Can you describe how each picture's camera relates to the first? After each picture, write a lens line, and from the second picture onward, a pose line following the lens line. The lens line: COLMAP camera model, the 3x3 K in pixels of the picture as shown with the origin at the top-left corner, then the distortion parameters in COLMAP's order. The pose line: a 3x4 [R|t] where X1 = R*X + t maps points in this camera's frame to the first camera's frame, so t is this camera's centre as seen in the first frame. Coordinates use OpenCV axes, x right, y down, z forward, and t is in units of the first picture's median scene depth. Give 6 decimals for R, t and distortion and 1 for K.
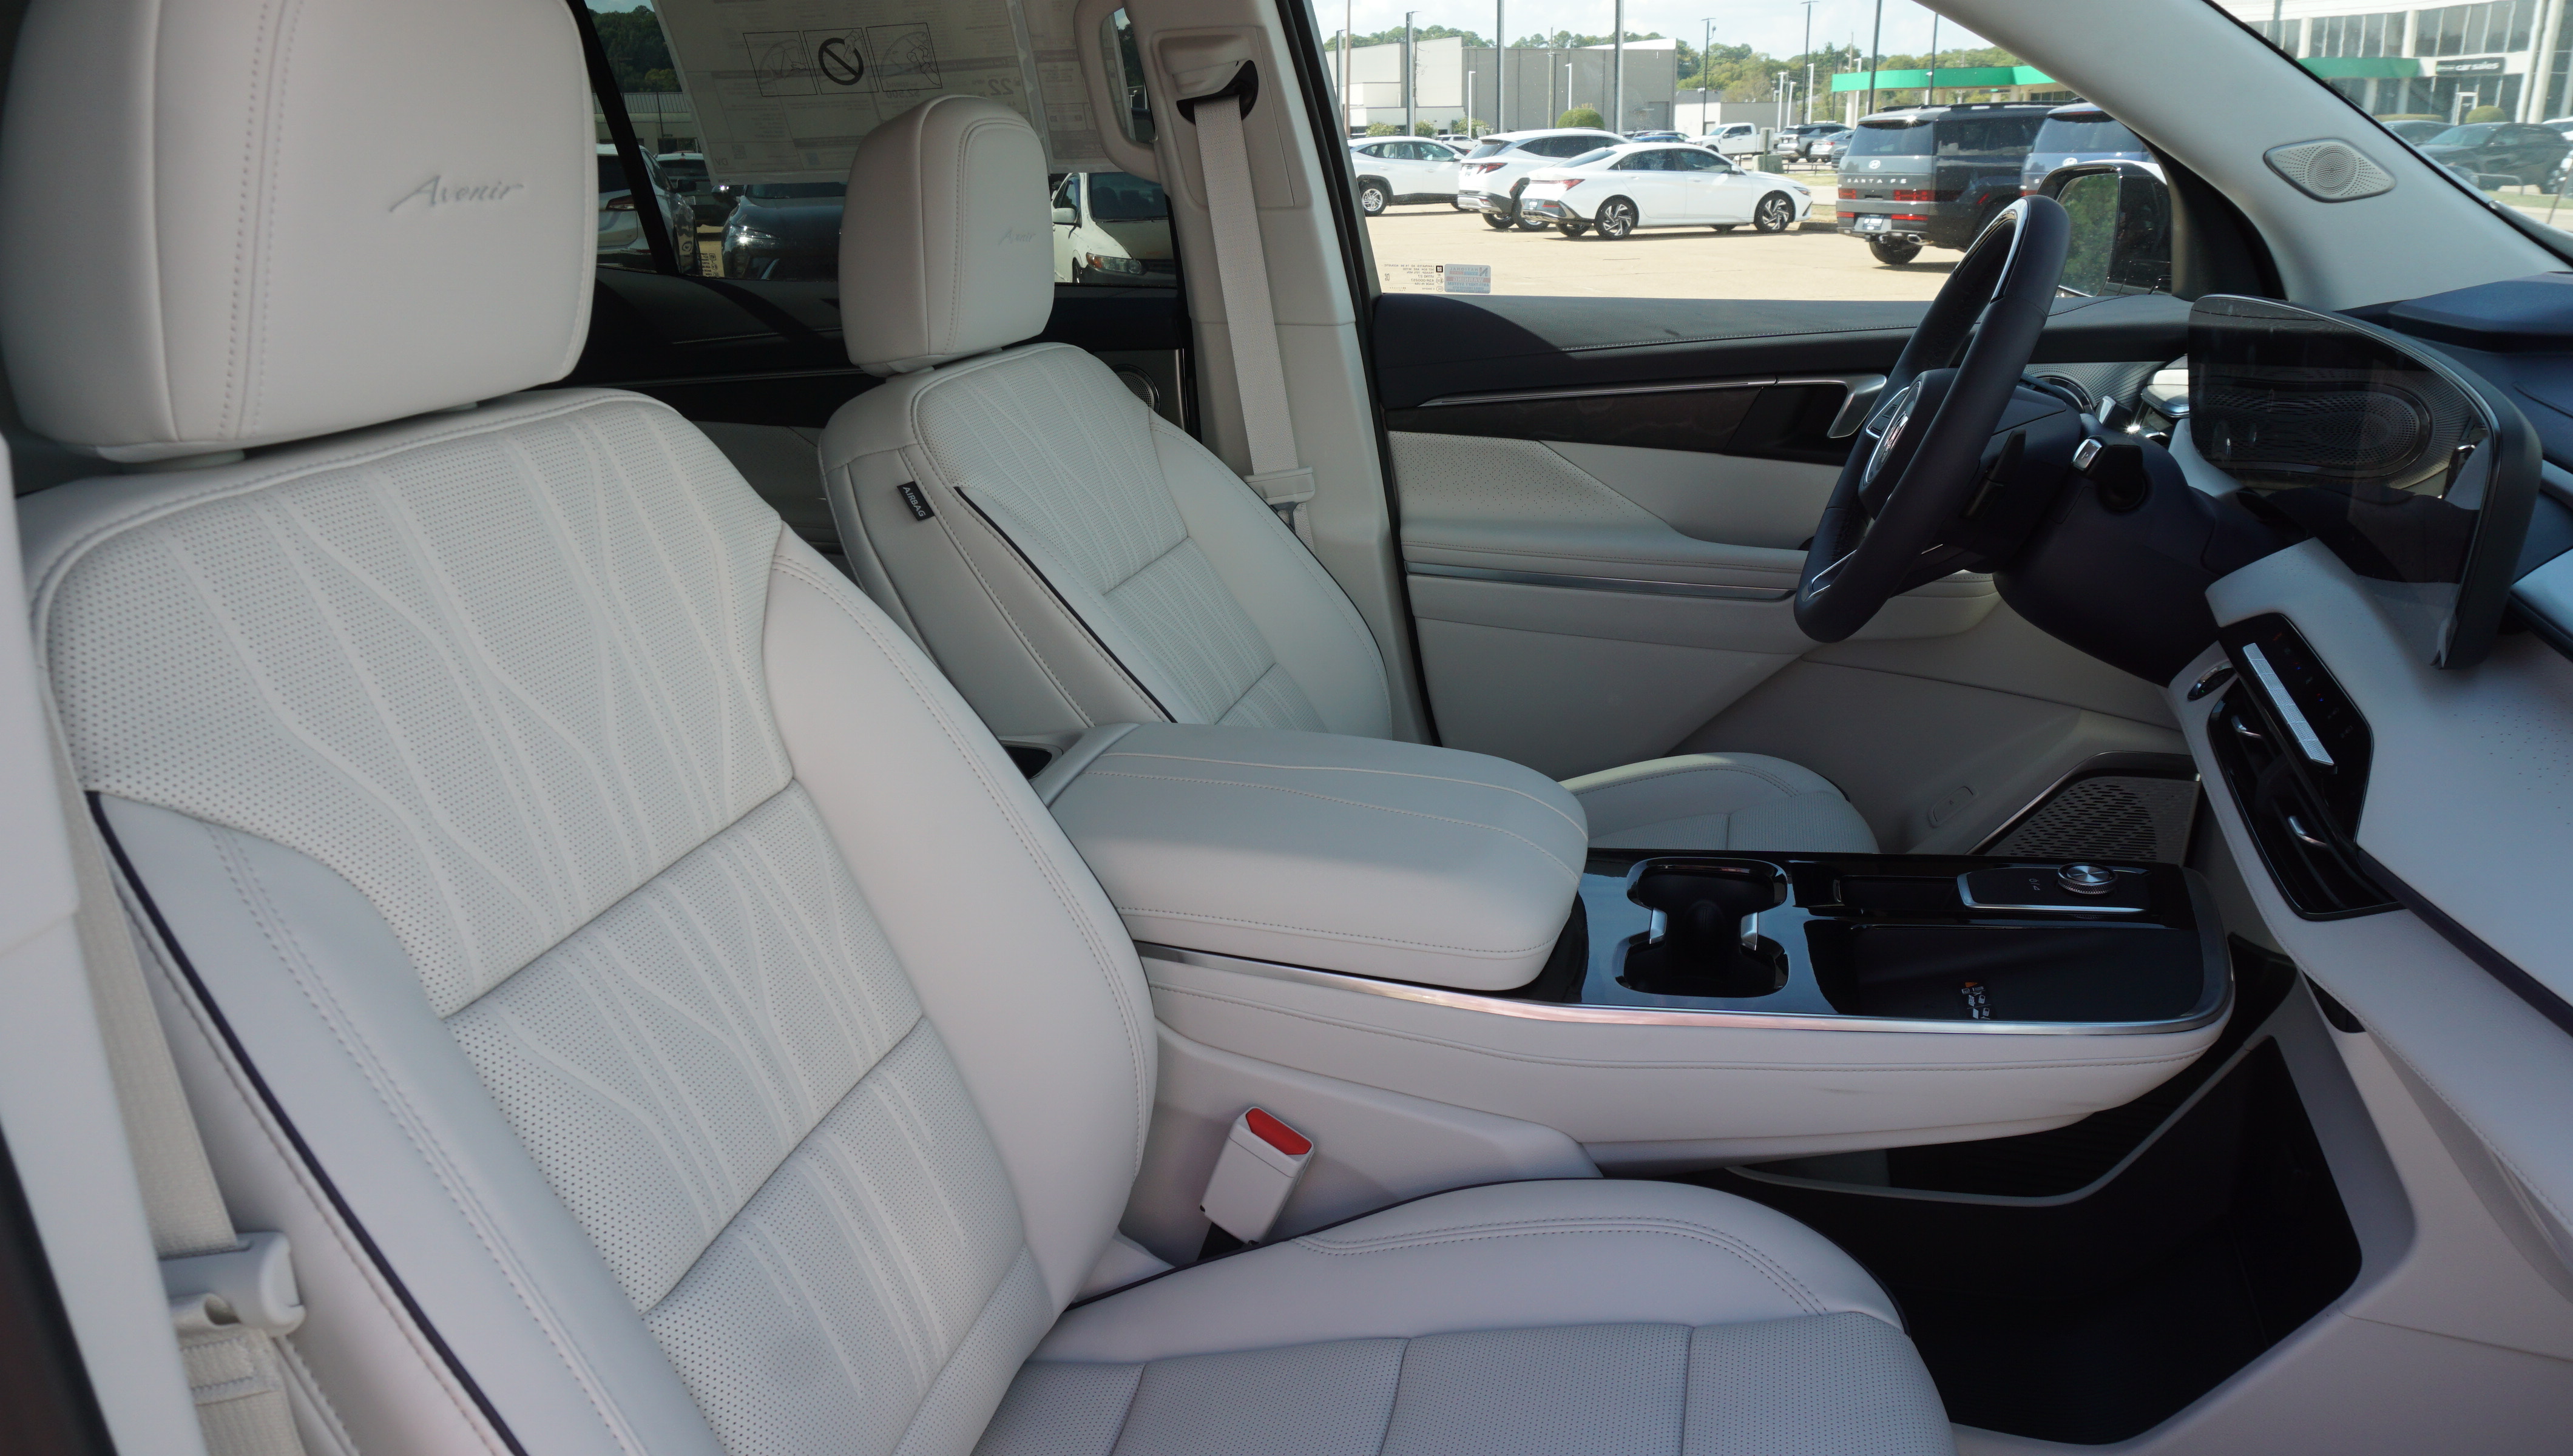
lens RADIAL K [[1732.4, 0, 1283.4], [0, 1732.4, 726.6], [0, 0, 1]] dist [-0.051339, 0.035511]
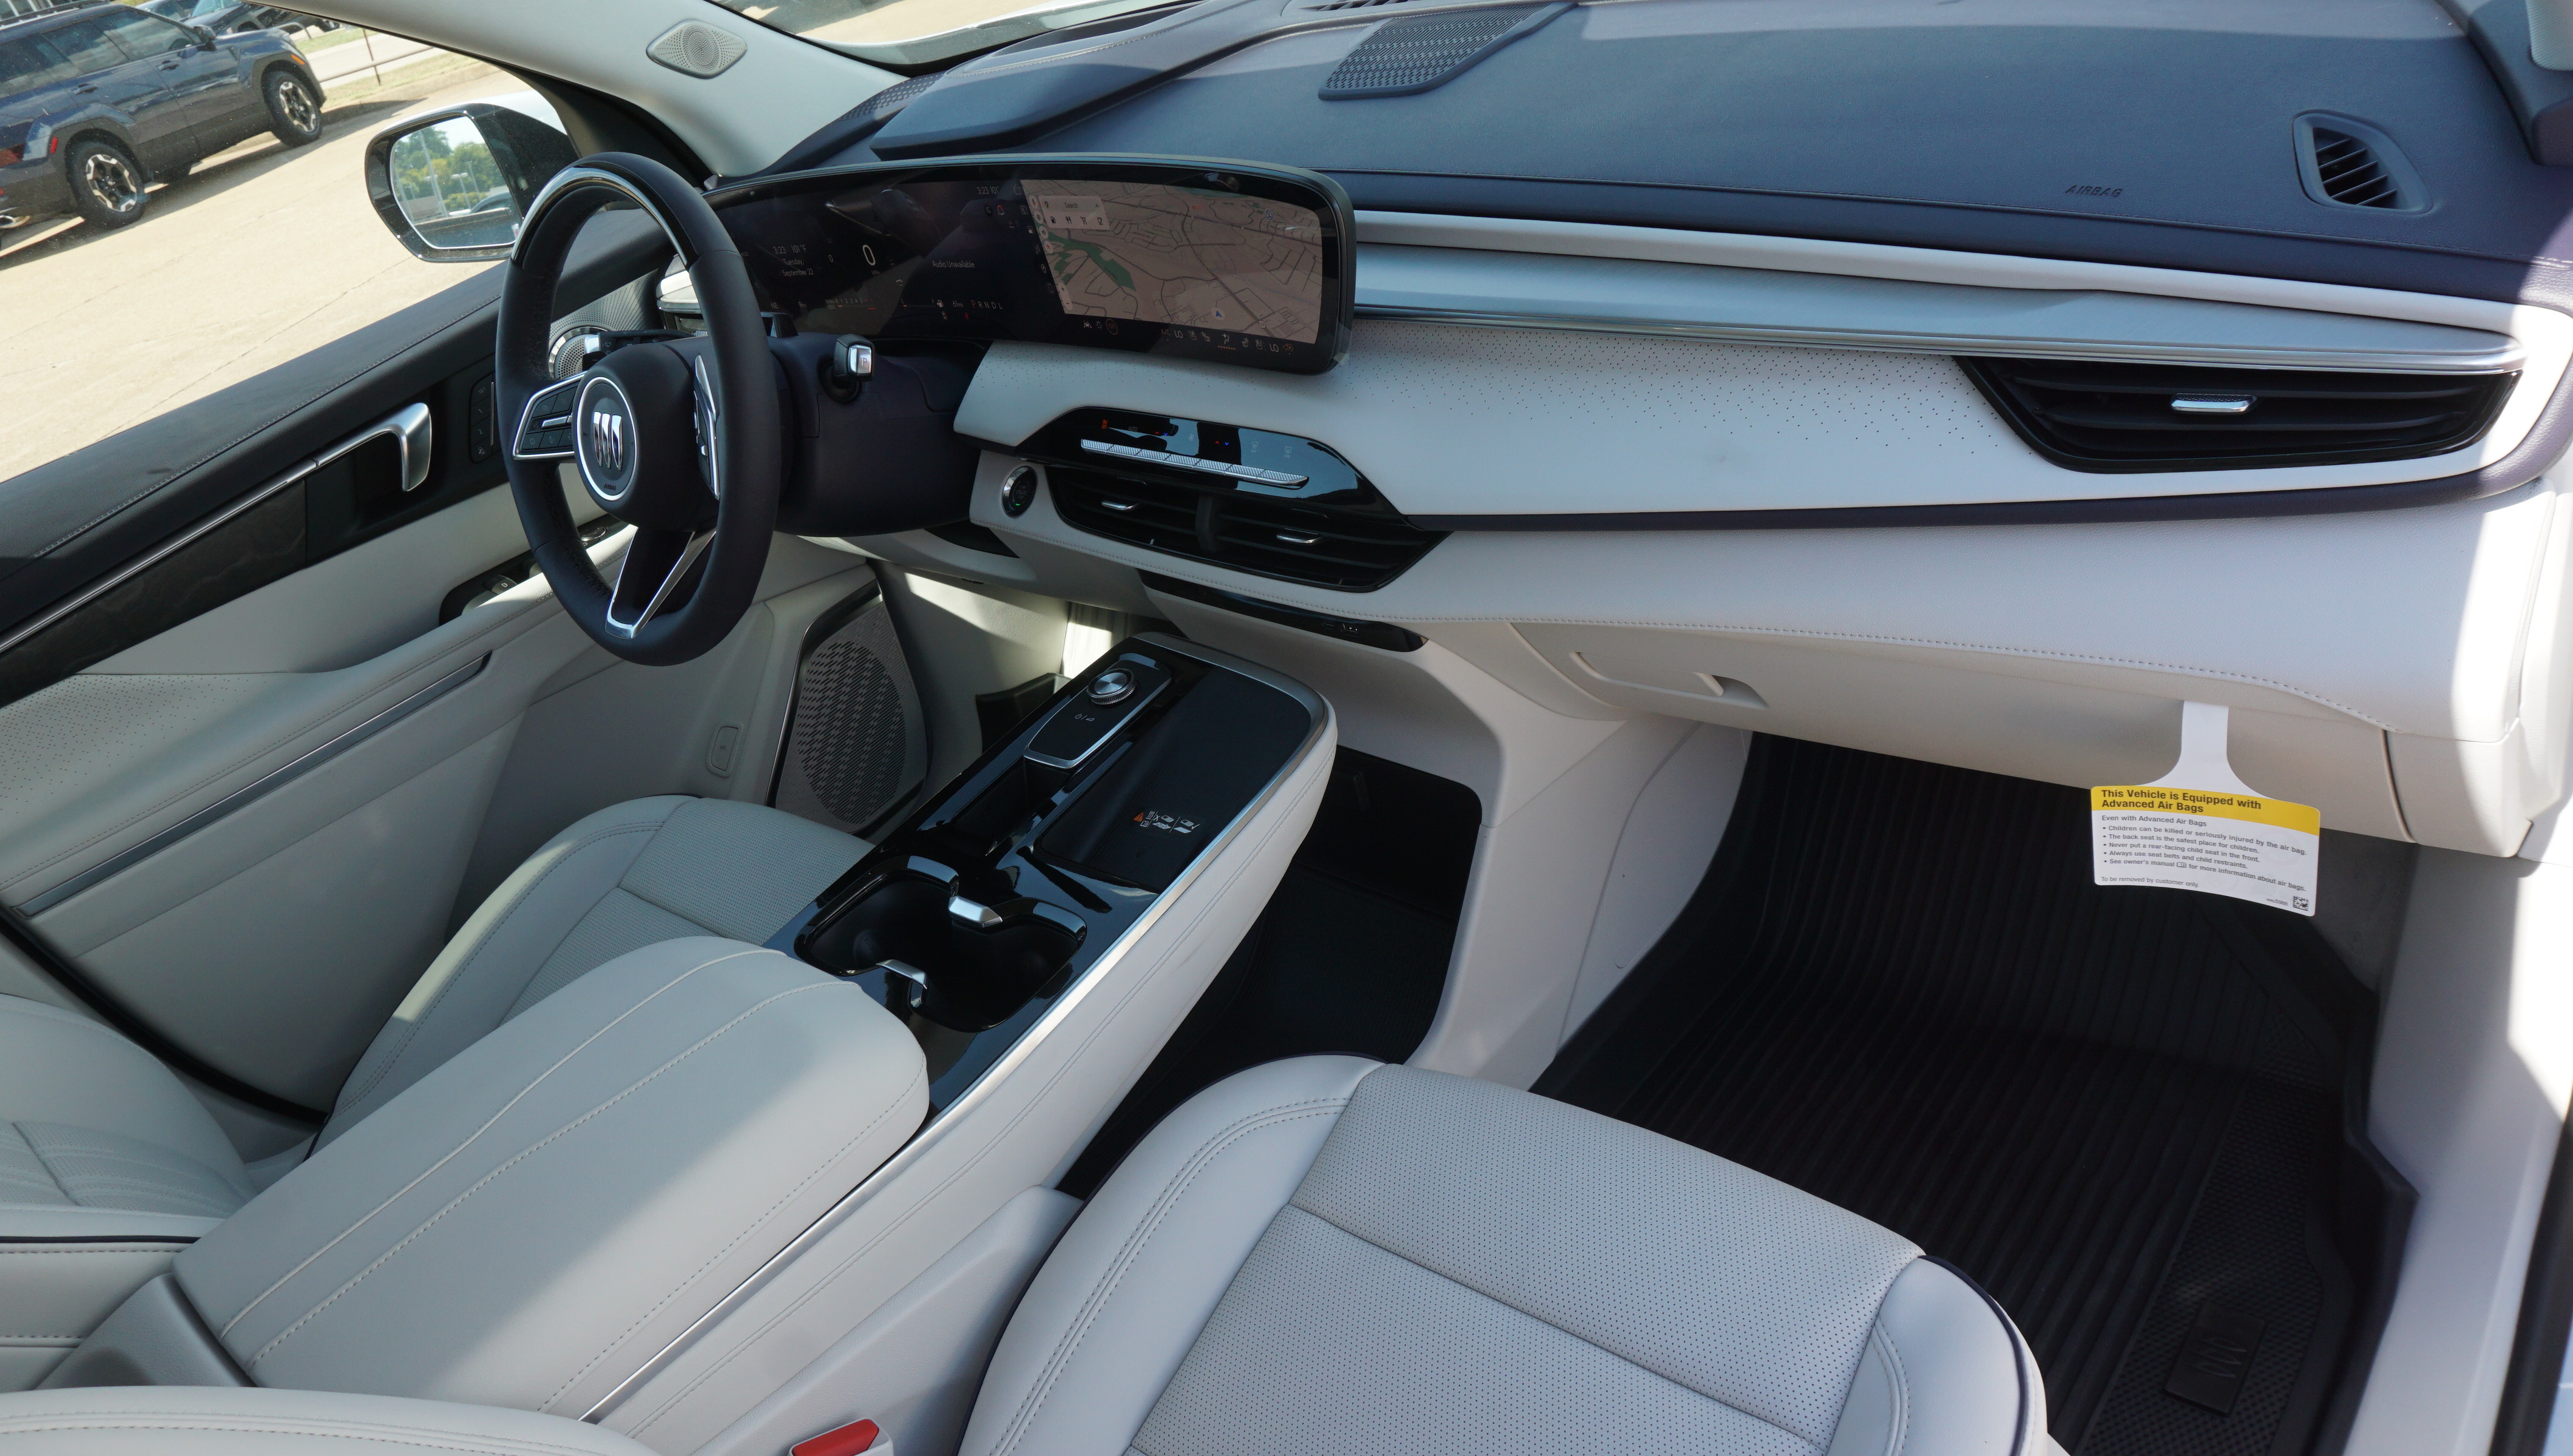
lens RADIAL K [[1732.4, 0, 1283.4], [0, 1732.4, 726.6], [0, 0, 1]] dist [-0.051339, 0.035511]
pose [[0.412851, -0.548772, 0.726914, -0.305814], [0.508043, 0.801161, 0.316281, -0.183444], [-0.755941, 0.238726, 0.609559, 0.237198]]
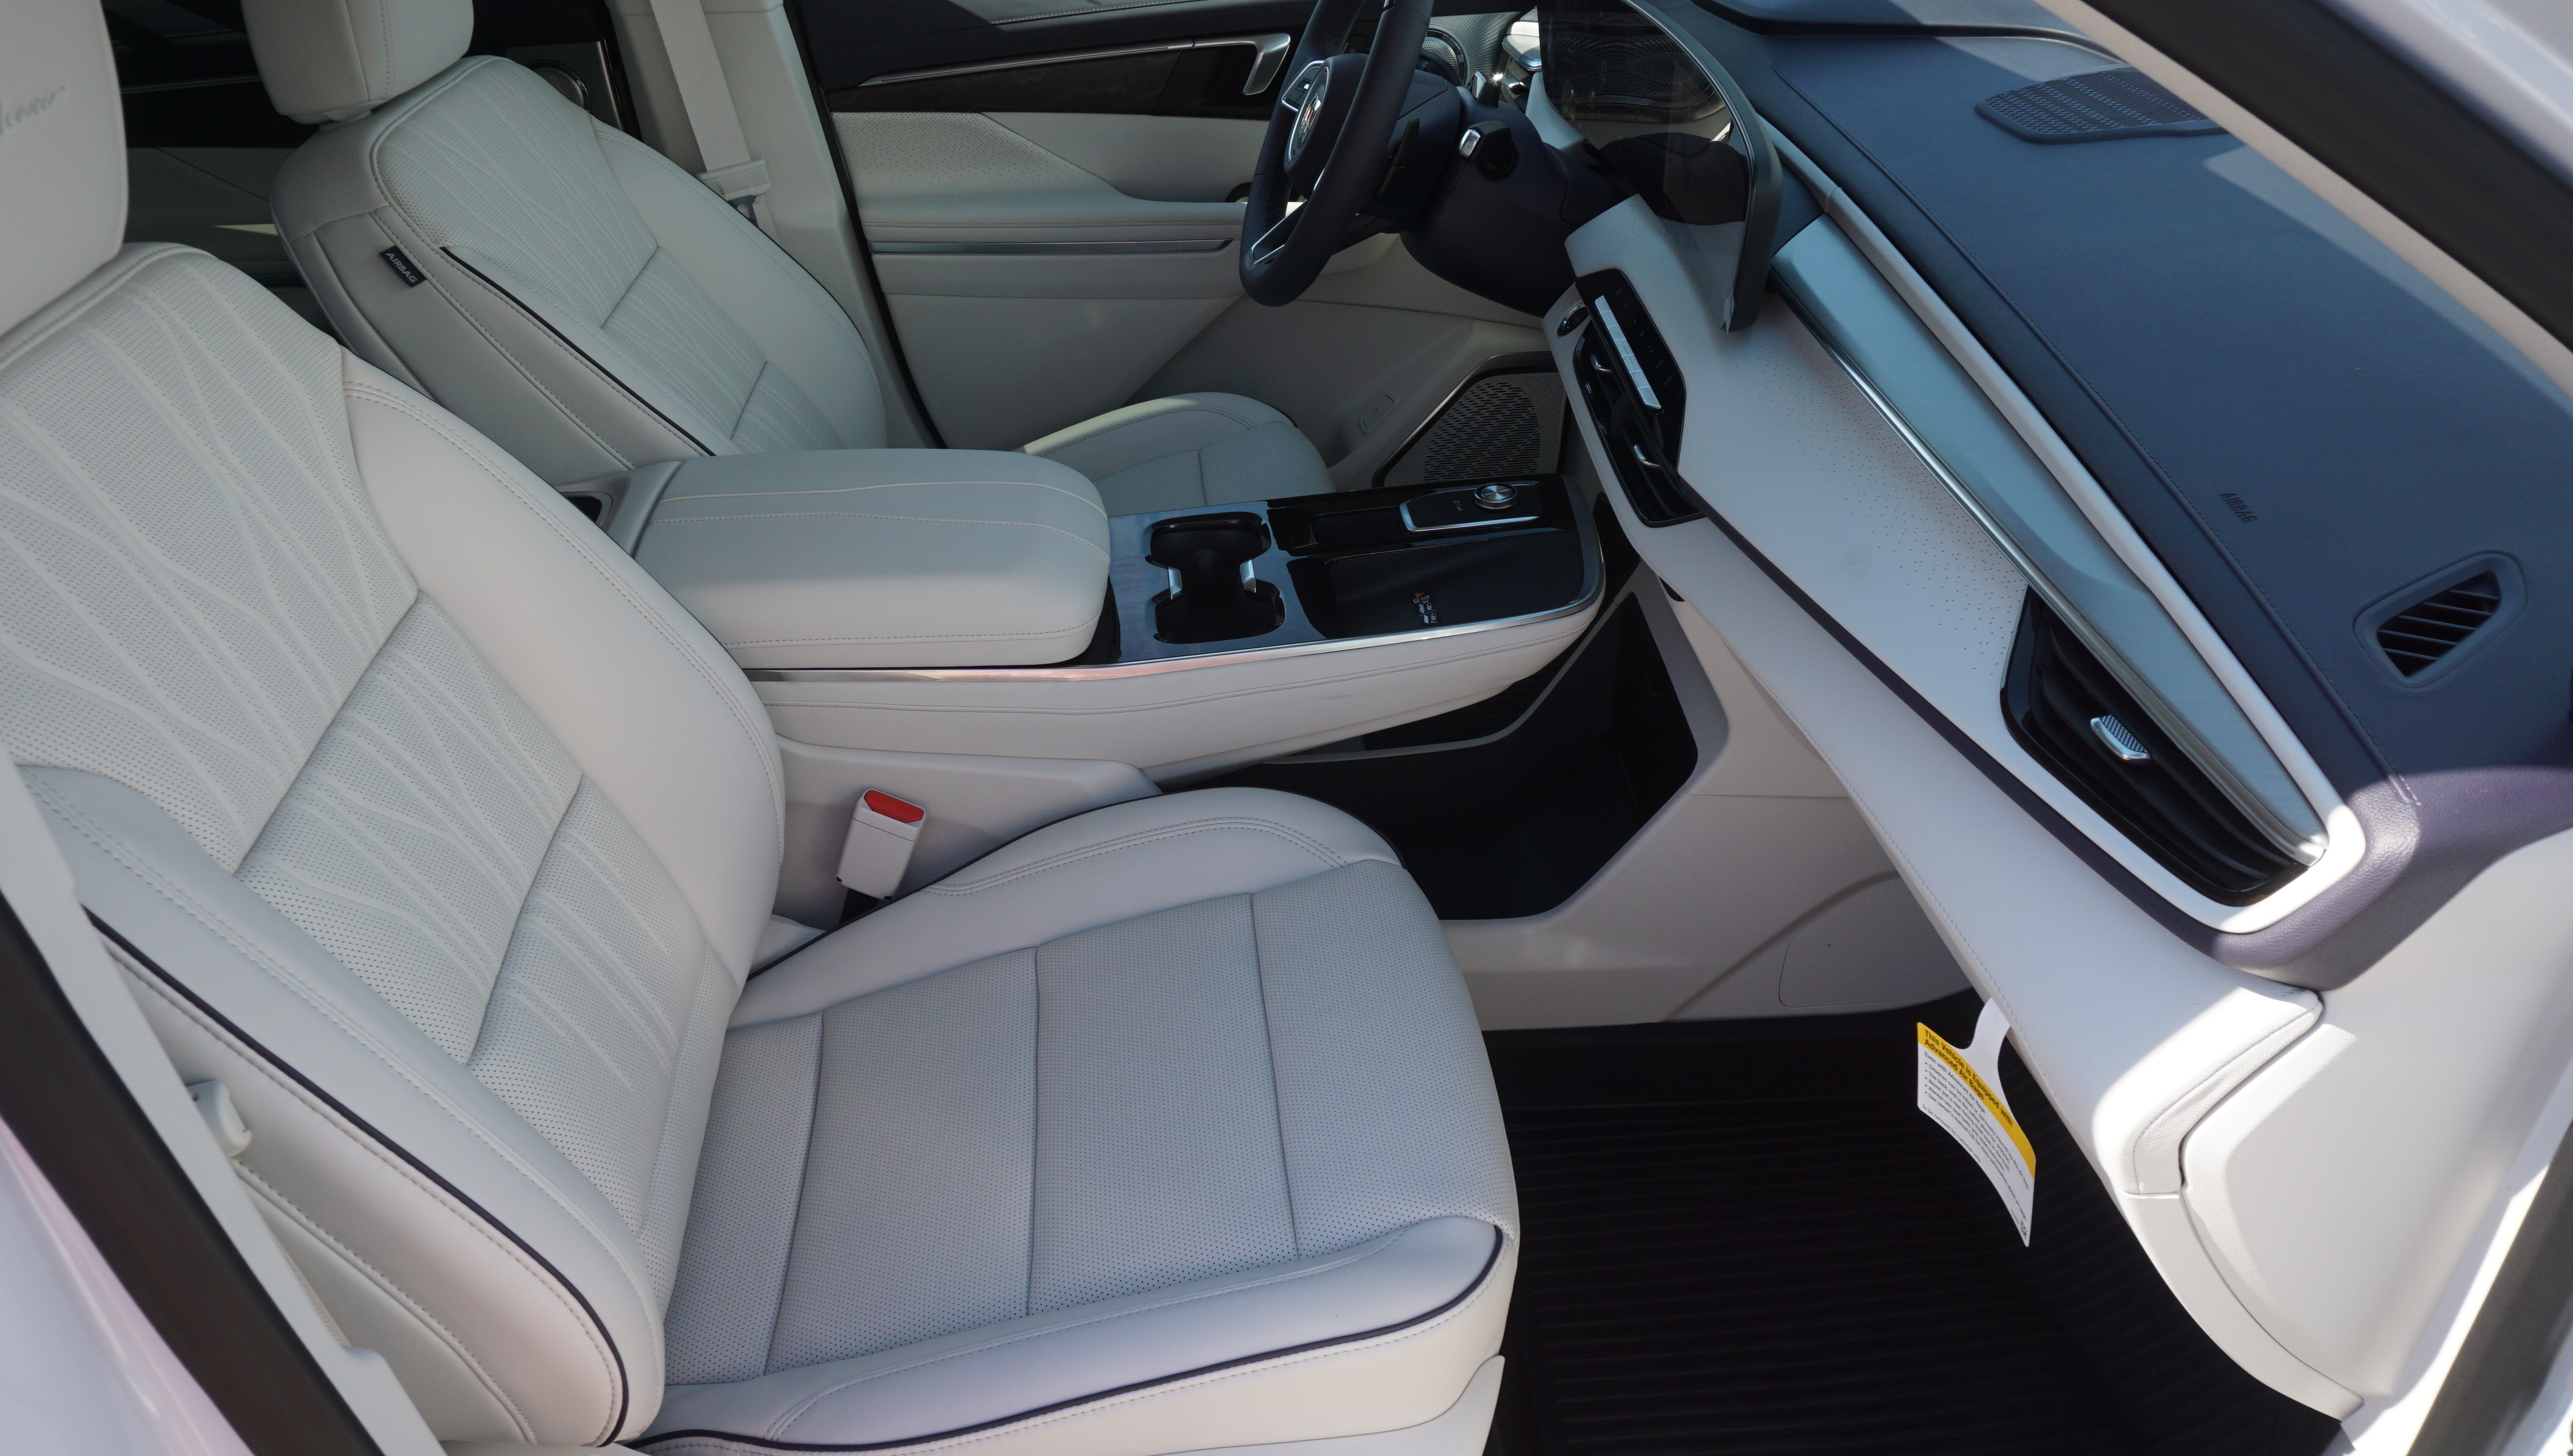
lens RADIAL K [[1732.4, 0, 1283.4], [0, 1732.4, 726.6], [0, 0, 1]] dist [-0.051339, 0.035511]
pose [[0.938725, -0.178772, 0.294679, -0.087575], [0.102479, 0.961071, 0.256596, -0.091199], [-0.329080, -0.210675, 0.920501, -0.164547]]
